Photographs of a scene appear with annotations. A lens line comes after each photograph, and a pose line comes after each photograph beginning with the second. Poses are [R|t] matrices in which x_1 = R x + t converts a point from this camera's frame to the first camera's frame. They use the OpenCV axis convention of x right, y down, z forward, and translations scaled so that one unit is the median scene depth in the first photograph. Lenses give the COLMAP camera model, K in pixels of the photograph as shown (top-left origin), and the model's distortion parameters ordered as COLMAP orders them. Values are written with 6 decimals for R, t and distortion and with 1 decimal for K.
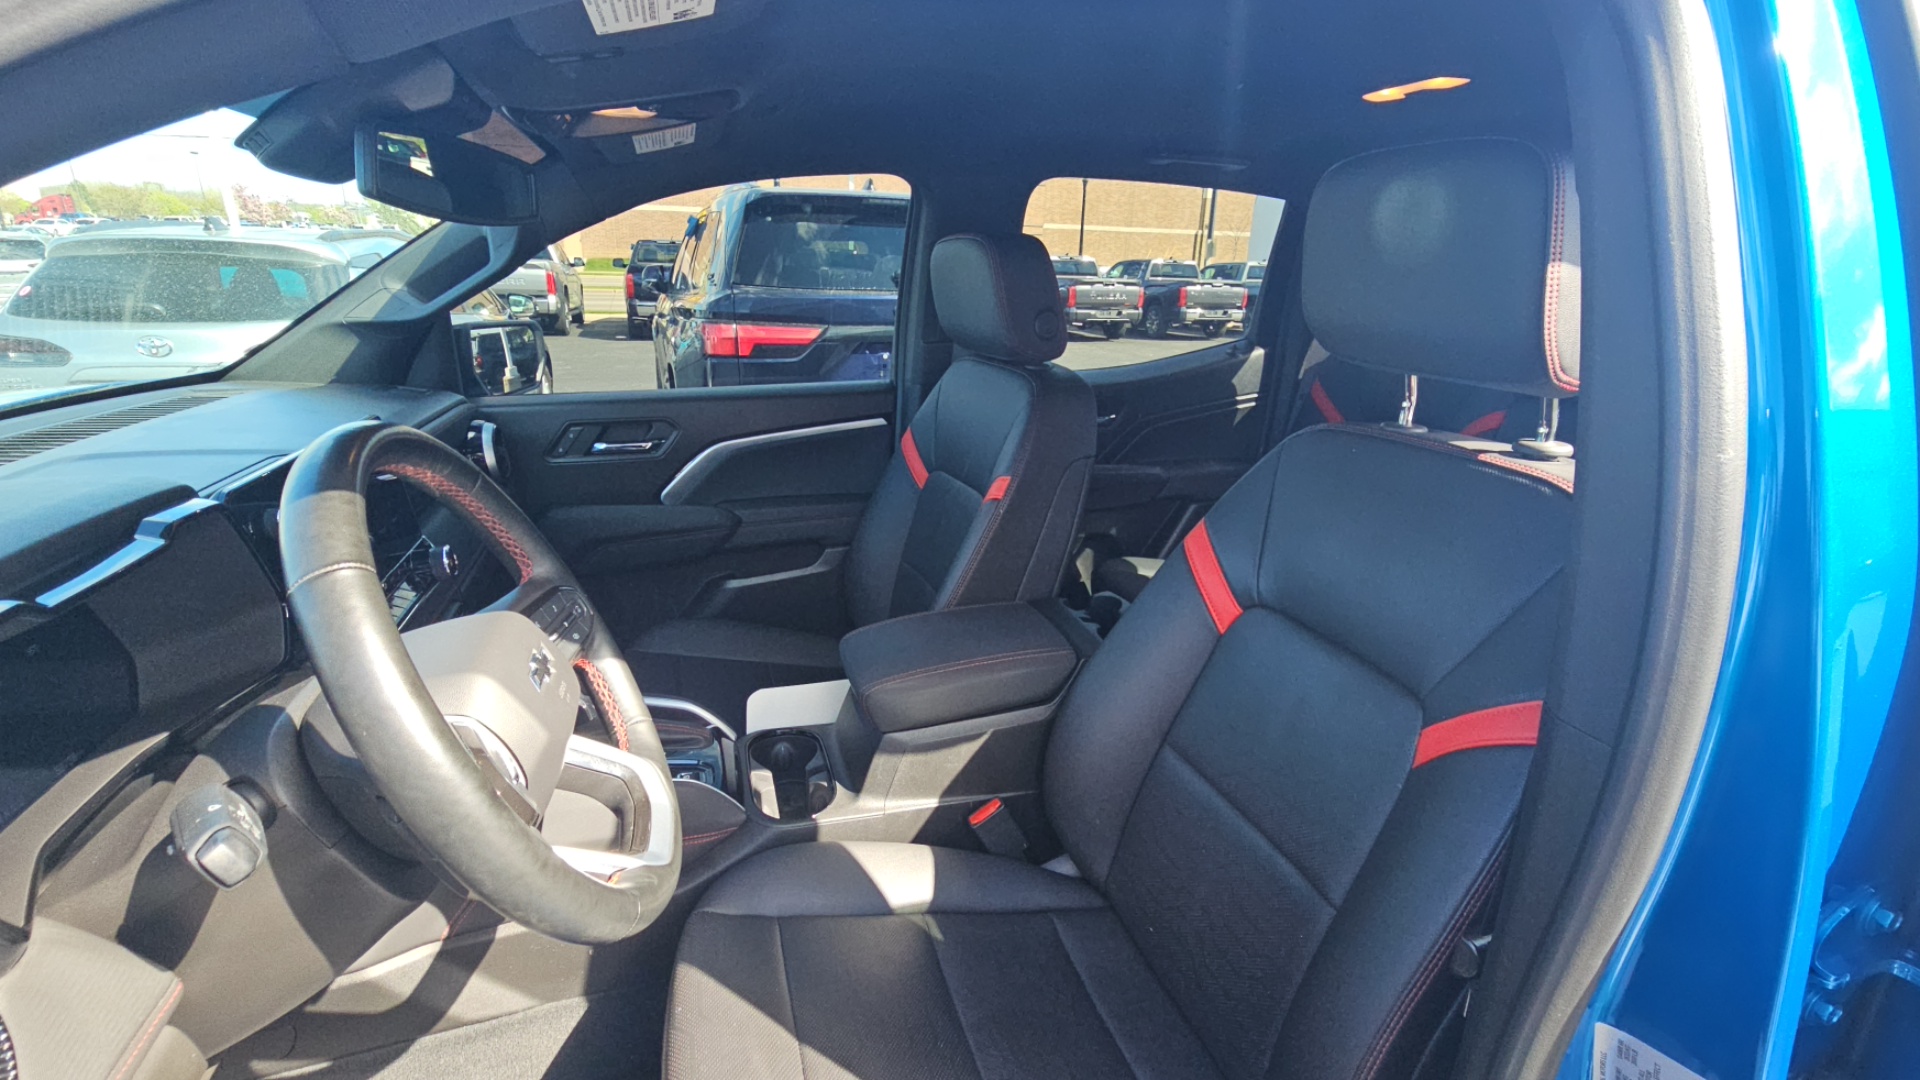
lens RADIAL K [[860.3, 0, 979.2], [0, 860.3, 545.7], [0, 0, 1]] dist [0.009518, -0.006519]
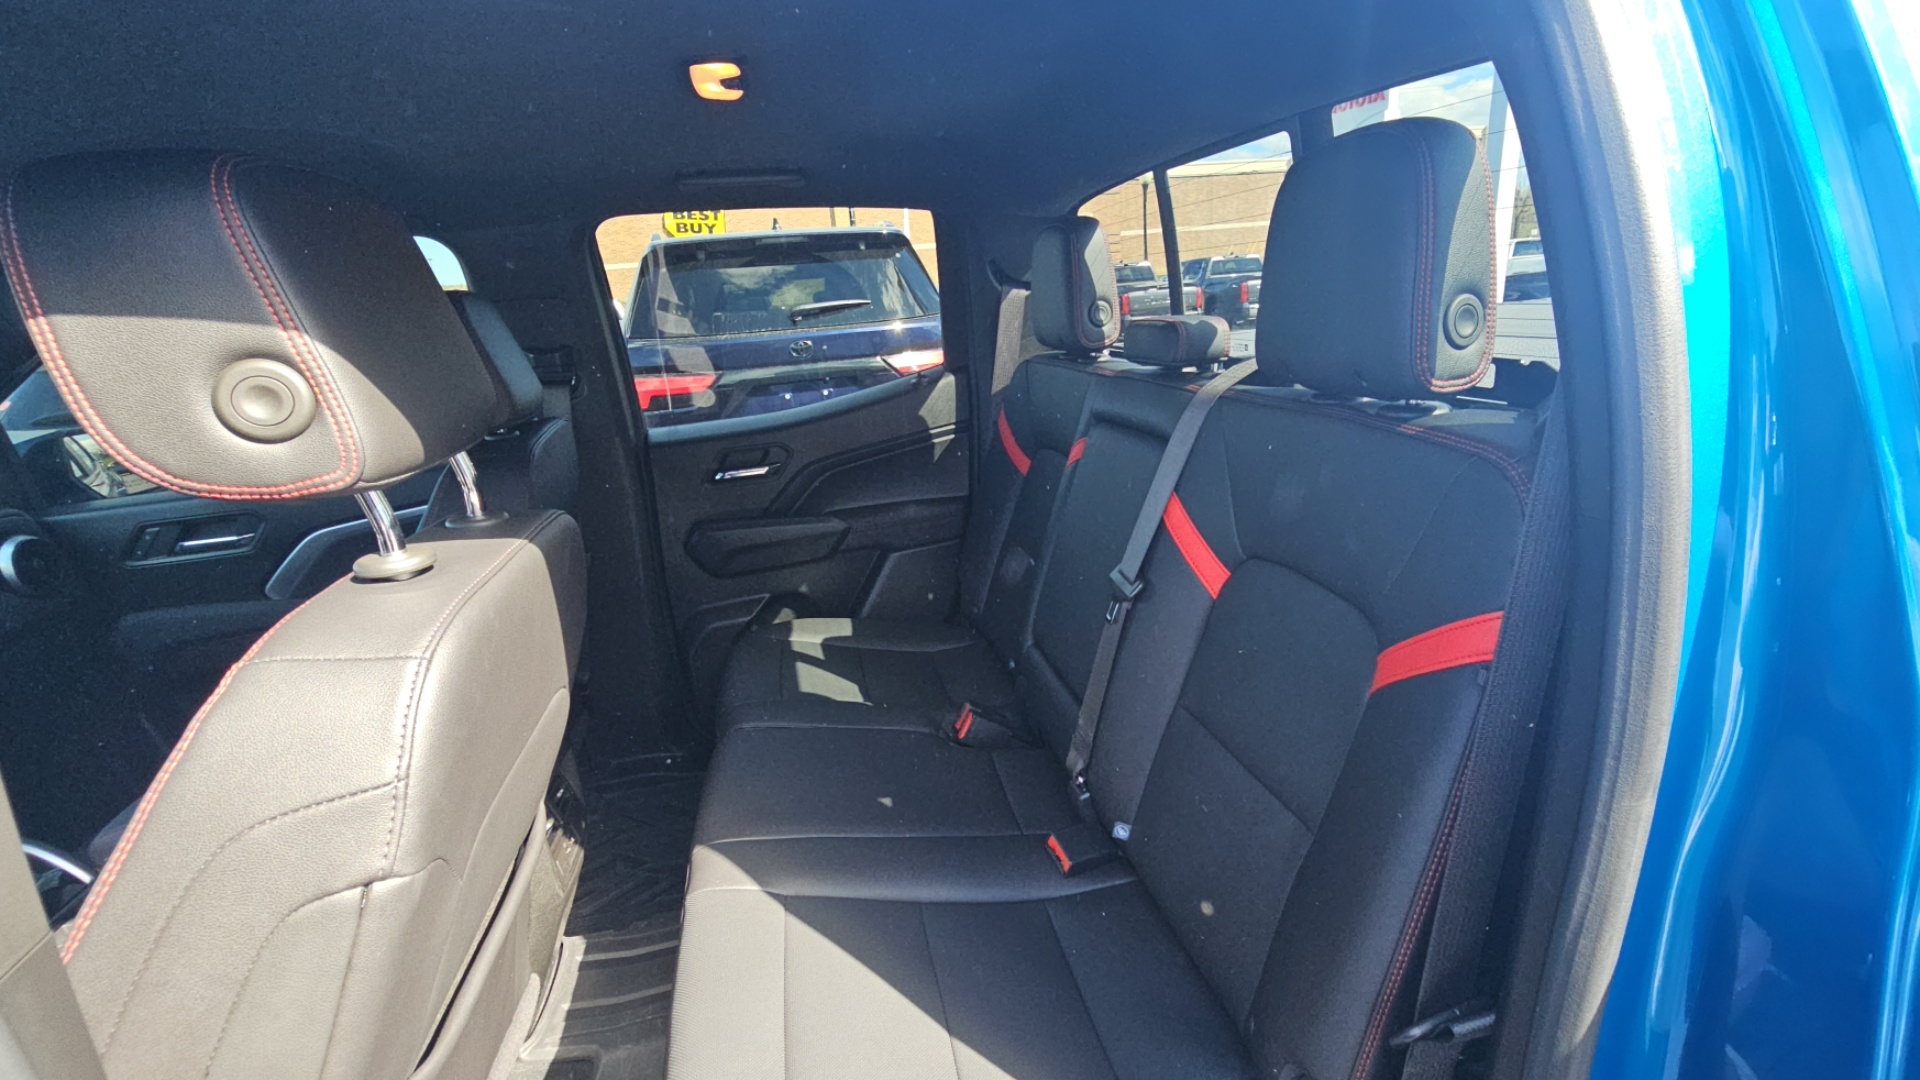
lens RADIAL K [[860.3, 0, 979.2], [0, 860.3, 545.7], [0, 0, 1]] dist [0.009518, -0.006519]
pose [[0.989694, -0.063989, -0.128106, 0.529336], [0.061532, 0.997839, -0.023045, -0.034627], [0.129304, 0.014924, 0.991493, 0.142907]]
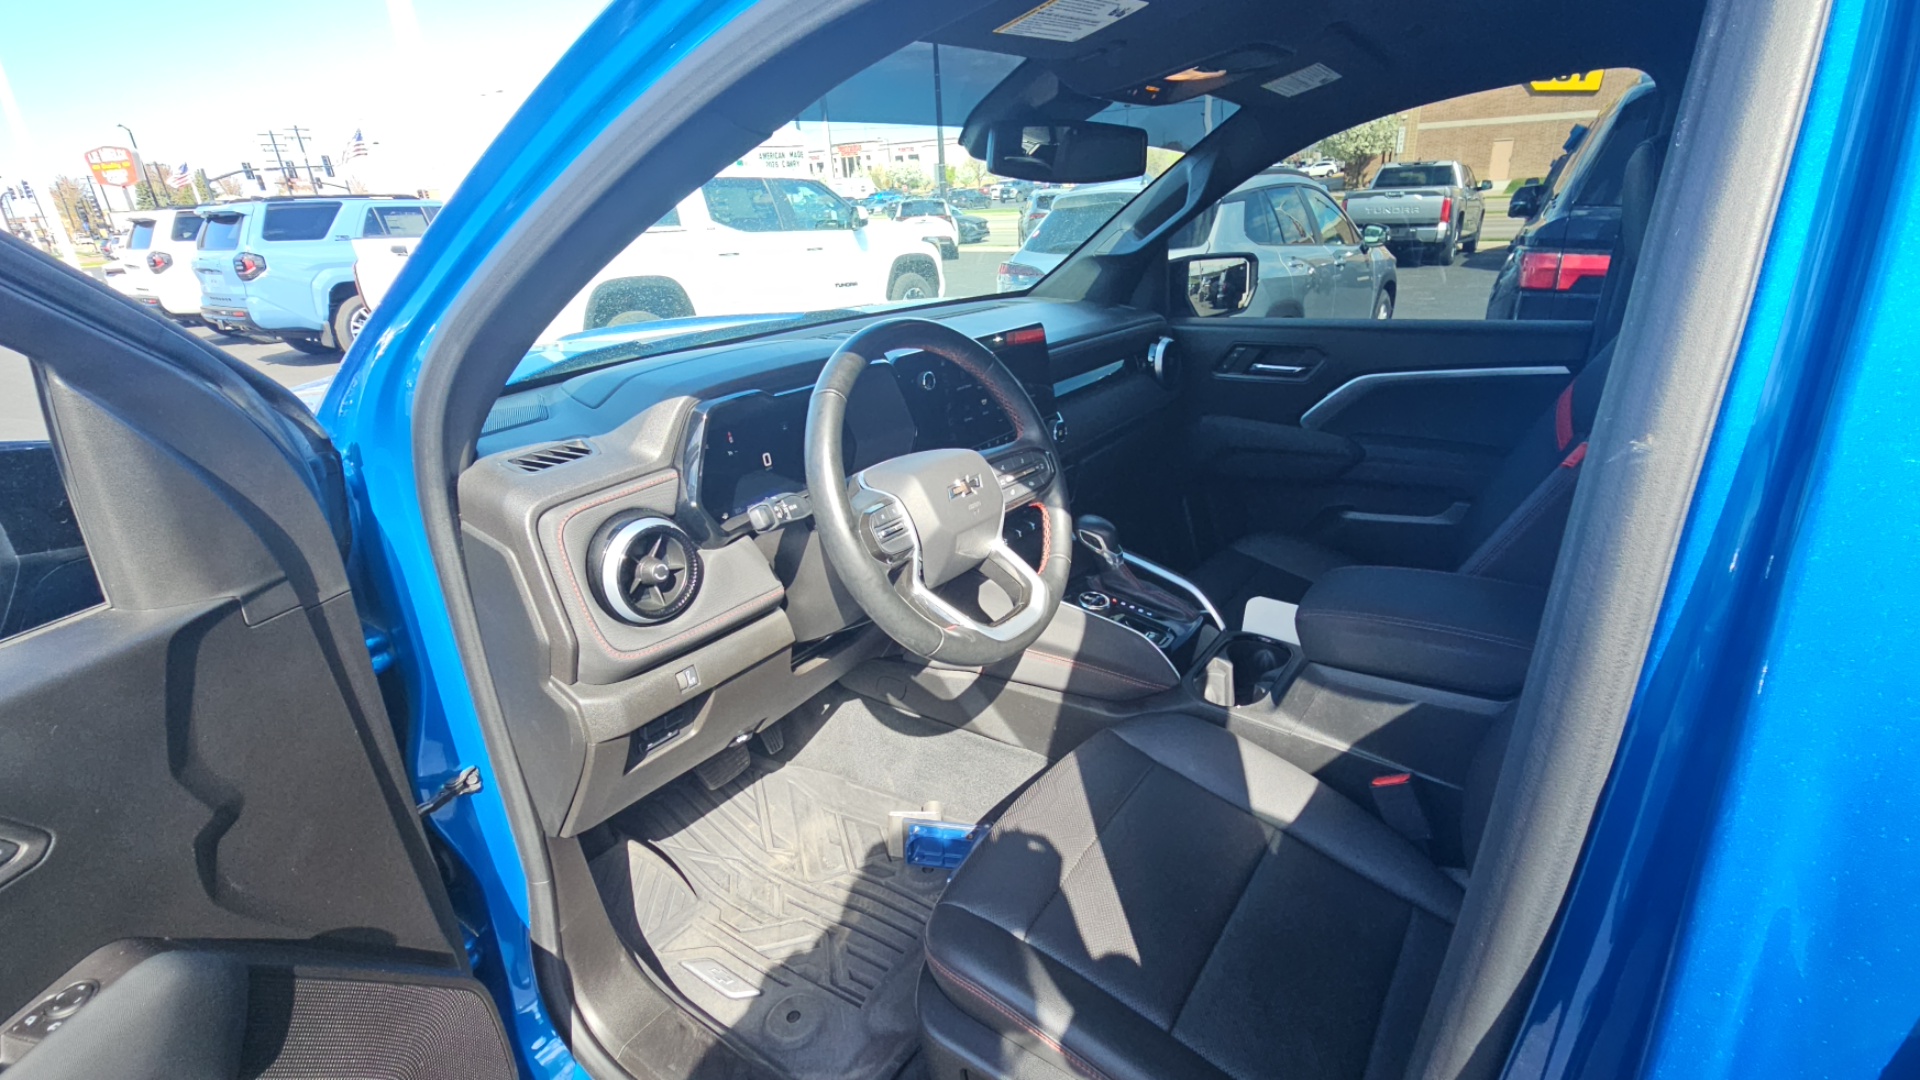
lens RADIAL K [[860.3, 0, 979.2], [0, 860.3, 545.7], [0, 0, 1]] dist [0.009518, -0.006519]
pose [[0.592611, 0.252395, -0.764924, 0.249204], [-0.193899, 0.966415, 0.168659, -0.007853], [0.781802, 0.048369, 0.621647, 0.025285]]
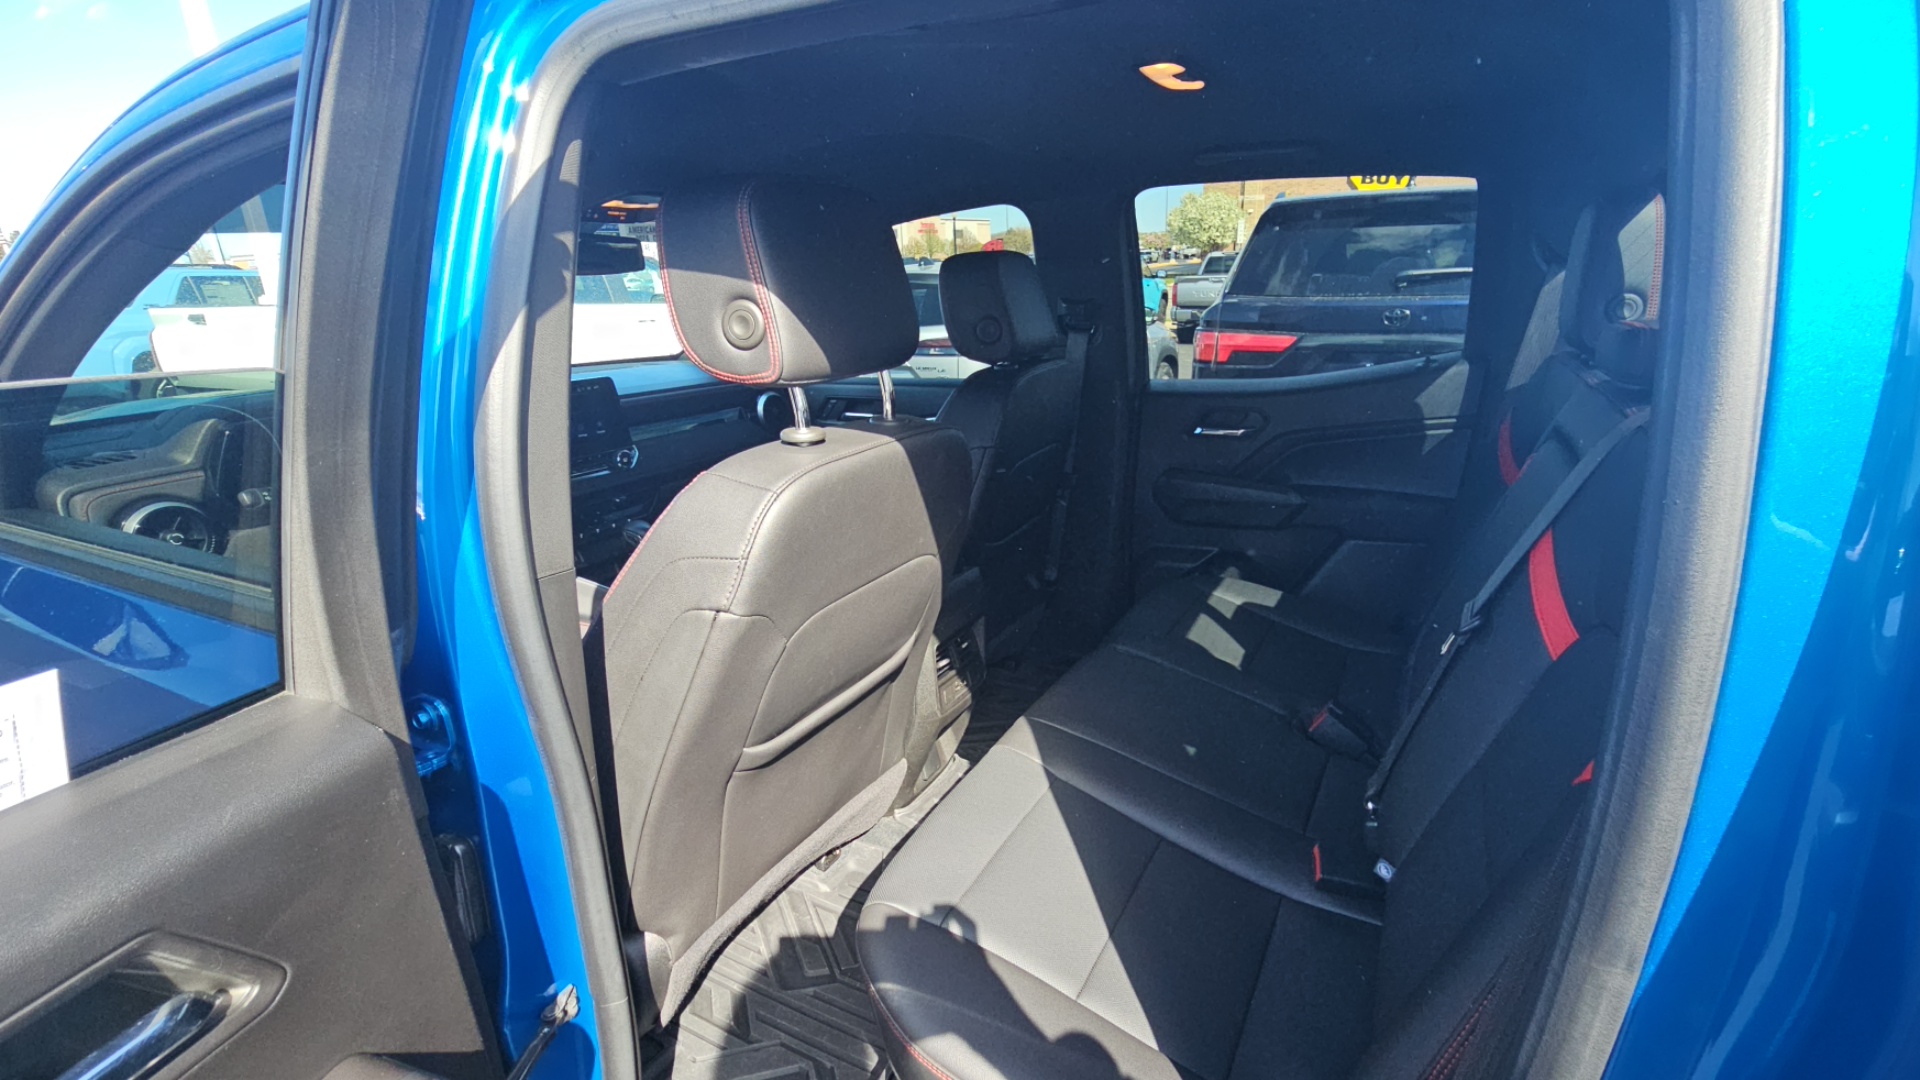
lens RADIAL K [[858.1, 0, 980.4], [0, 858.1, 543.3], [0, 0, 1]] dist [0.014029, -0.011423]
pose [[0.684880, 0.178589, -0.706431, 0.706261], [-0.186381, 0.980184, 0.067099, -0.039906], [0.704416, 0.085710, 0.704594, 0.157329]]
